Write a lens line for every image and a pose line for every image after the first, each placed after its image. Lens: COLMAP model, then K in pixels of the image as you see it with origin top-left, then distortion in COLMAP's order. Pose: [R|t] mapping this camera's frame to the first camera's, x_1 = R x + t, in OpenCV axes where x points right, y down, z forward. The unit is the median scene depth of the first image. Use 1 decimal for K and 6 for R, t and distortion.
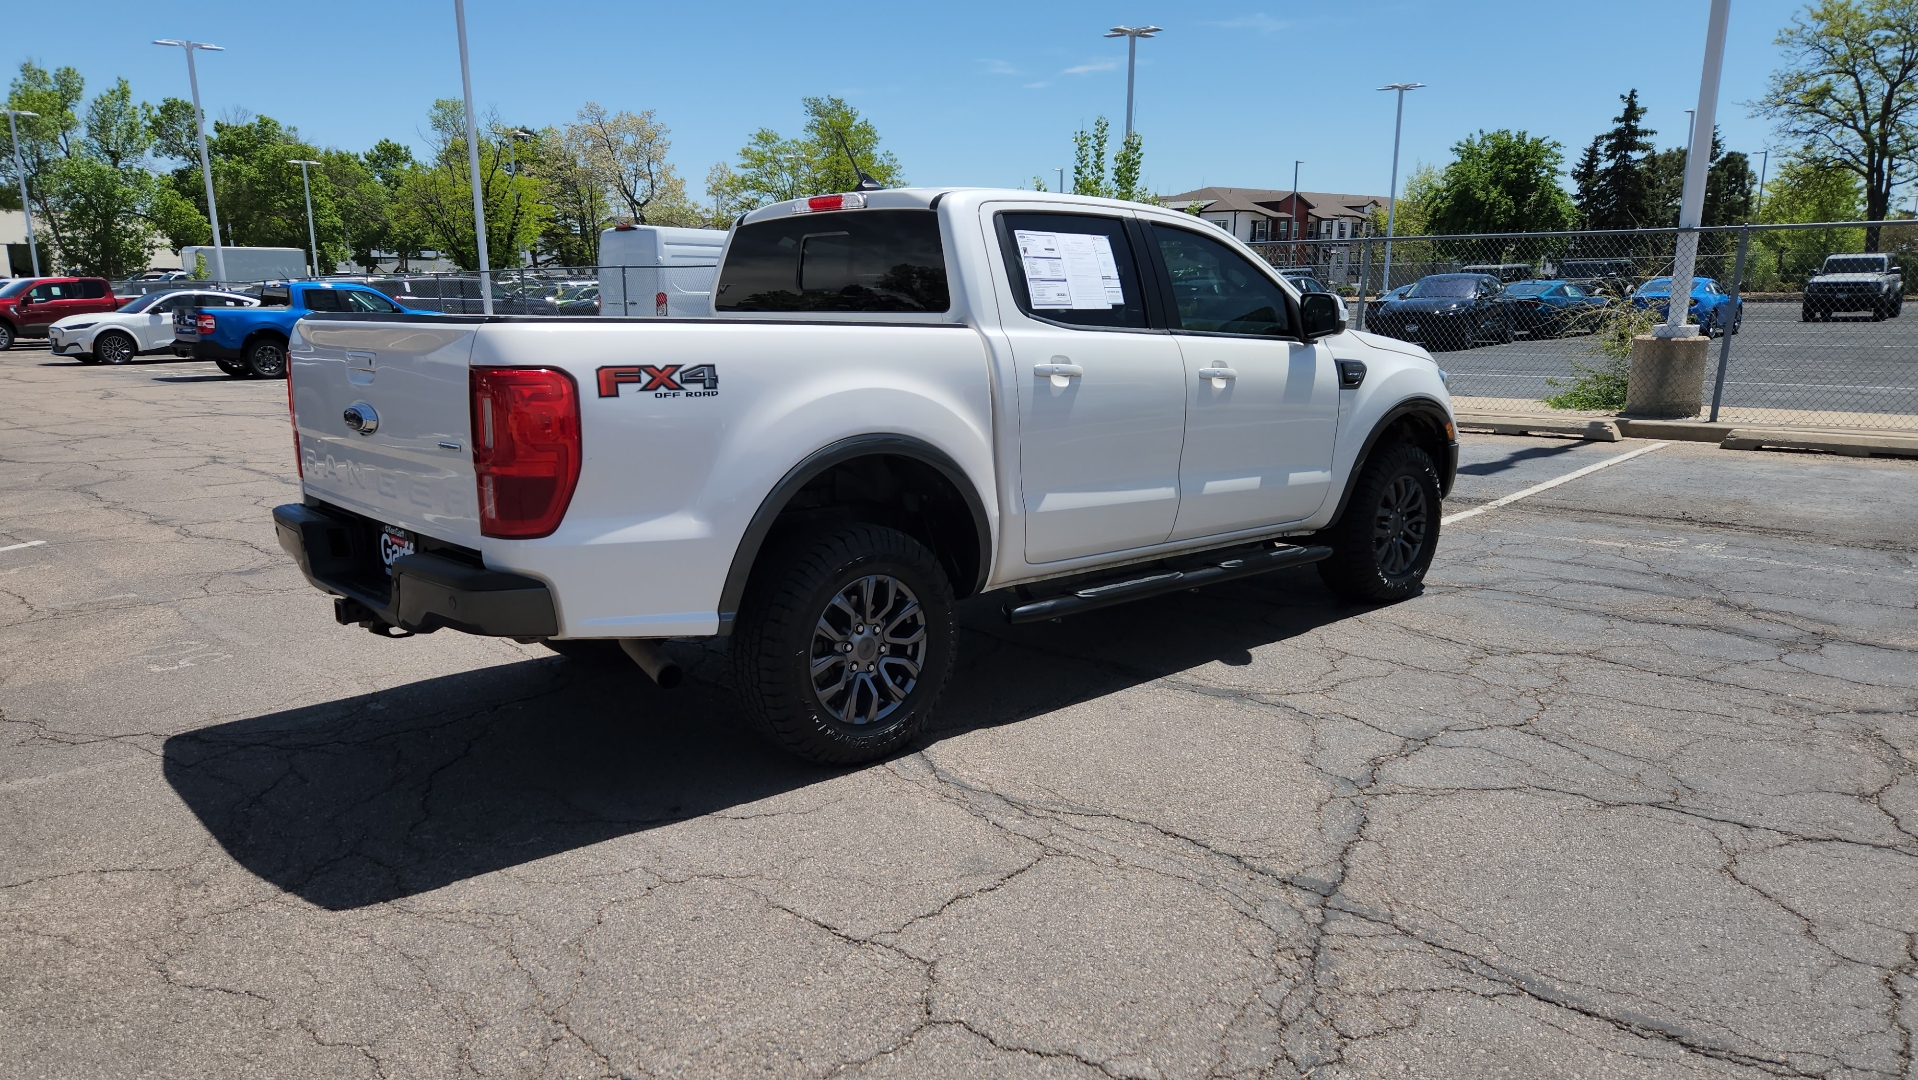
lens RADIAL K [[1281.1, 0, 915.0], [0, 1281.1, 558.6], [0, 0, 1]] dist [0.072498, -0.059013]
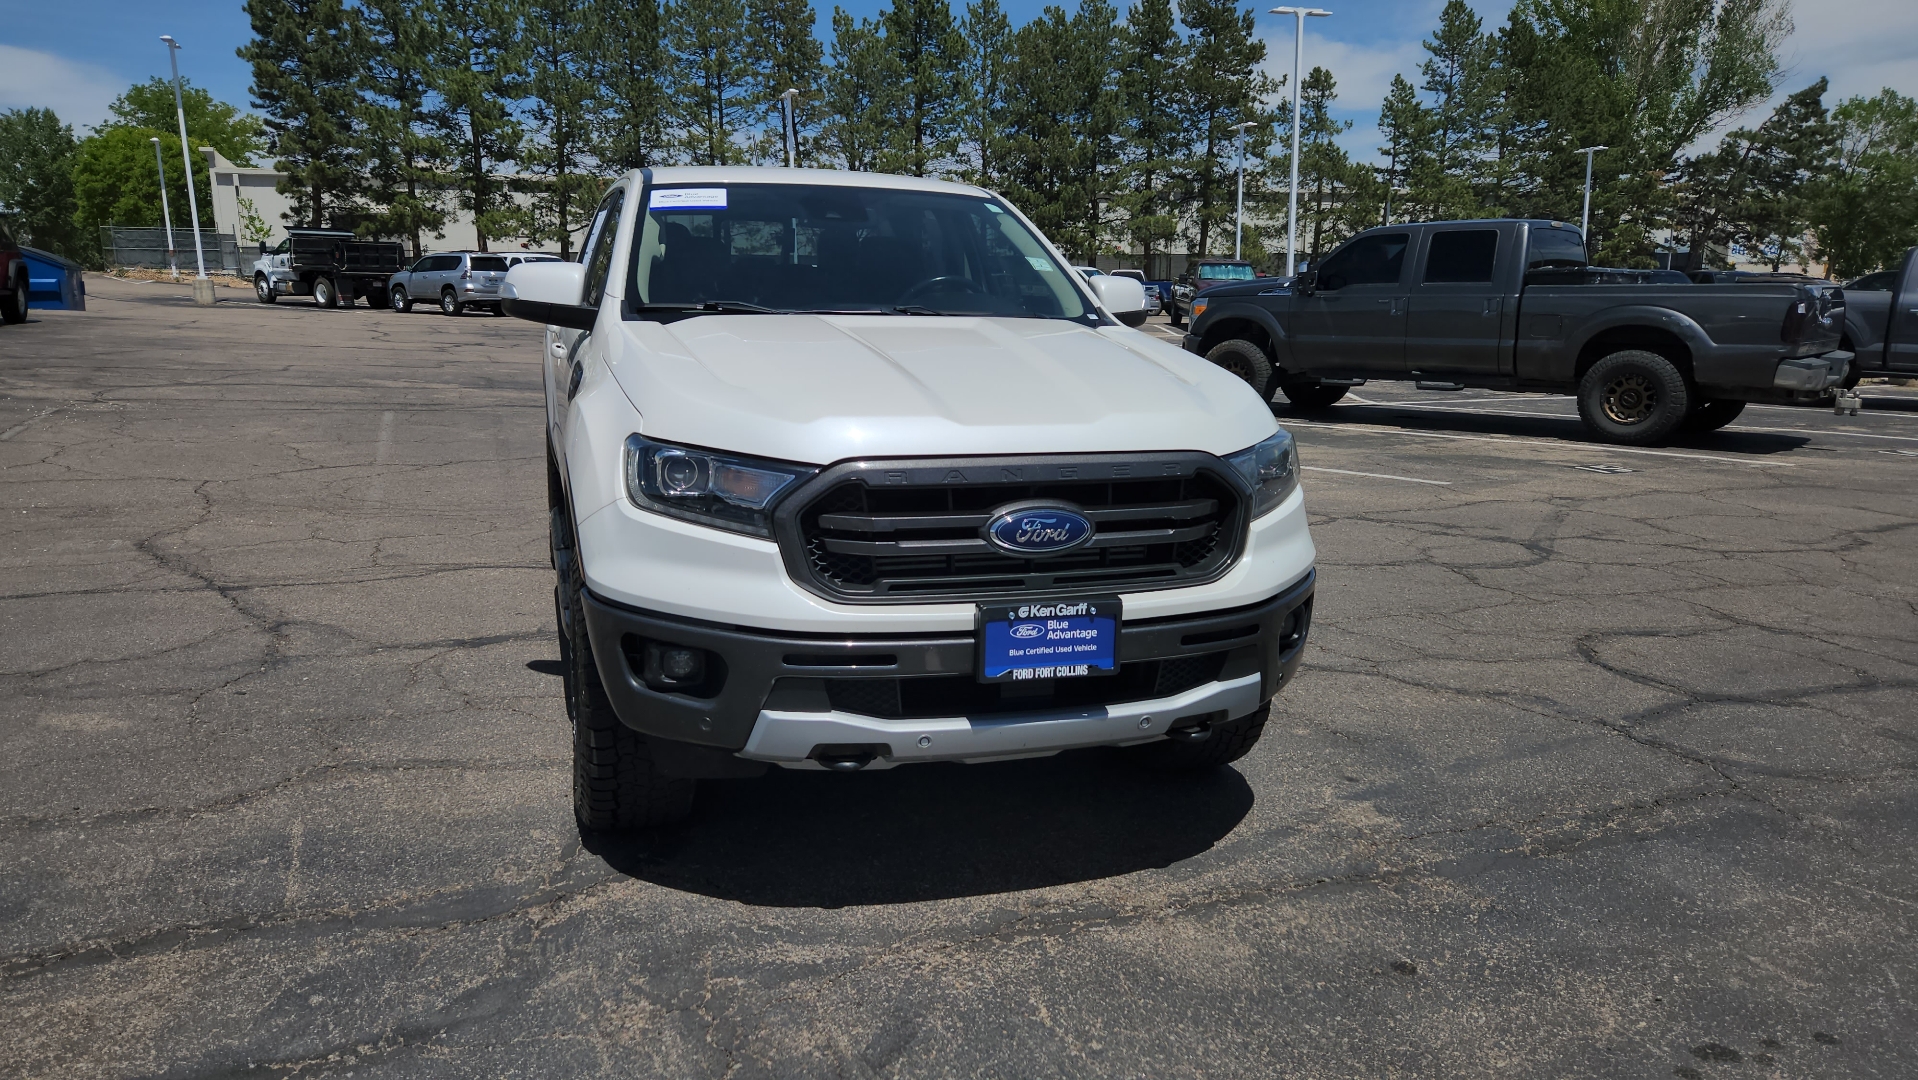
lens RADIAL K [[1281.7, 0, 913.7], [0, 1281.7, 528.1], [0, 0, 1]] dist [0.072002, -0.059847]
pose [[-0.420116, 0.170405, -0.891327, 0.922851], [-0.192322, 0.943180, 0.270967, -0.305960], [0.886857, 0.285260, -0.363472, 1.514382]]
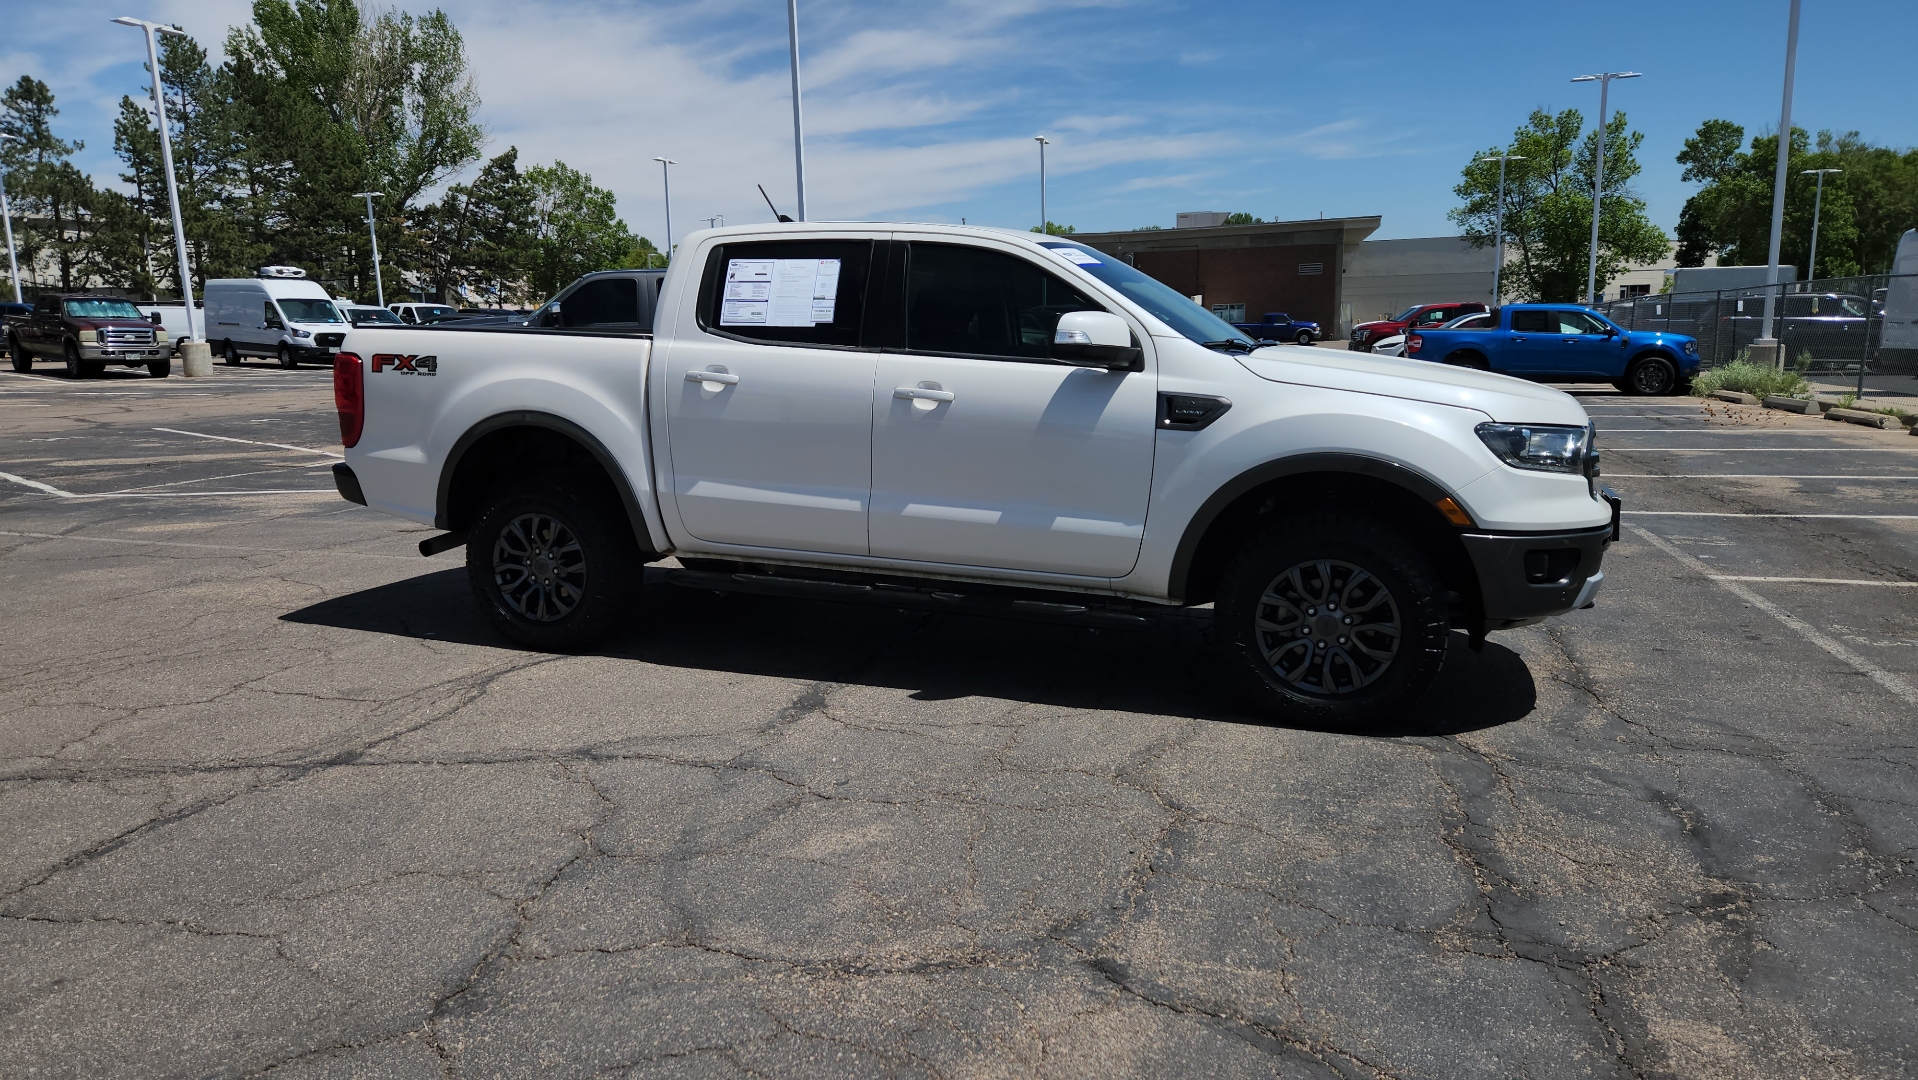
lens RADIAL K [[1281.7, 0, 917.7], [0, 1281.7, 529.0], [0, 0, 1]] dist [0.072002, -0.059847]
pose [[0.467948, 0.142384, -0.872210, 1.037421], [-0.175477, 0.982255, 0.066203, -0.101512], [0.866159, 0.122073, 0.484630, 0.511645]]
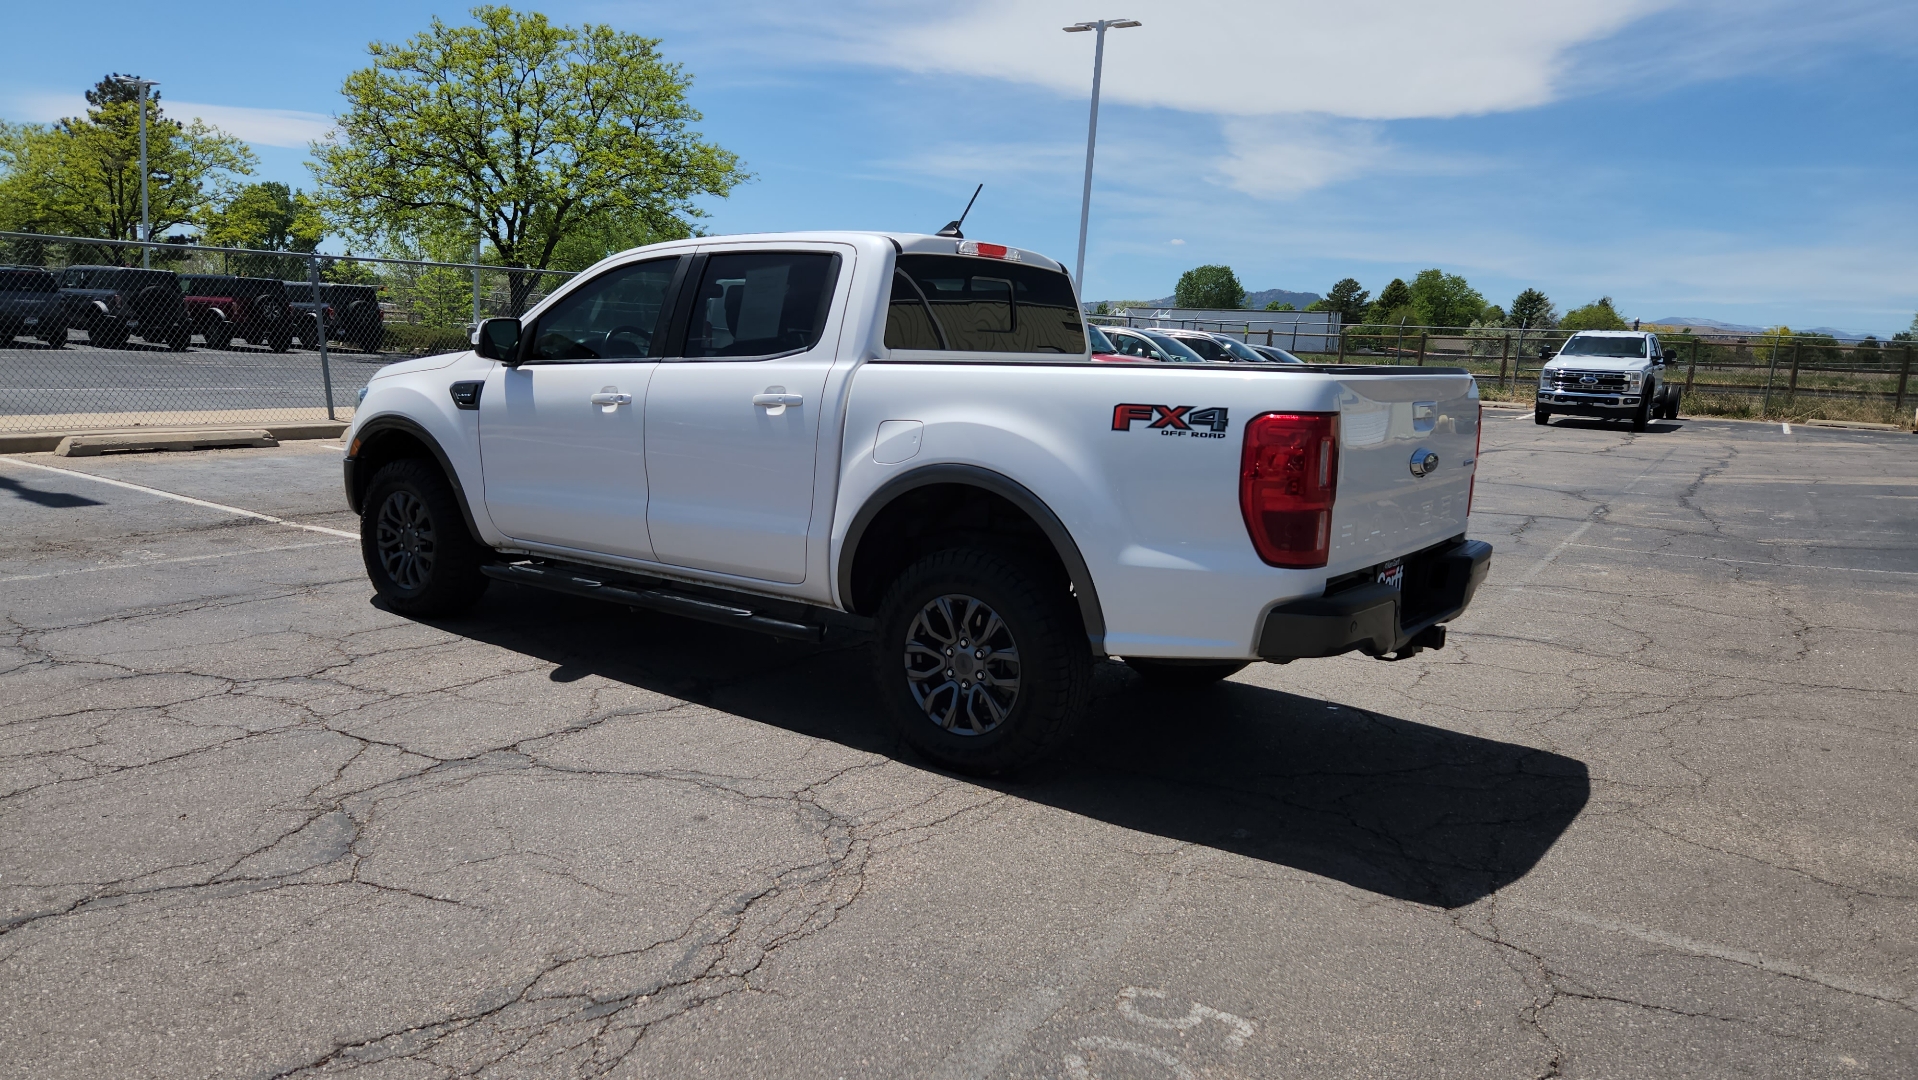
lens RADIAL K [[1281.7, 0, 918.5], [0, 1281.7, 545.0], [0, 0, 1]] dist [0.072002, -0.059847]
pose [[-0.195701, -0.157963, 0.967858, -1.019749], [0.154866, 0.969580, 0.189557, -0.226063], [-0.968358, 0.186985, -0.165284, 1.156032]]
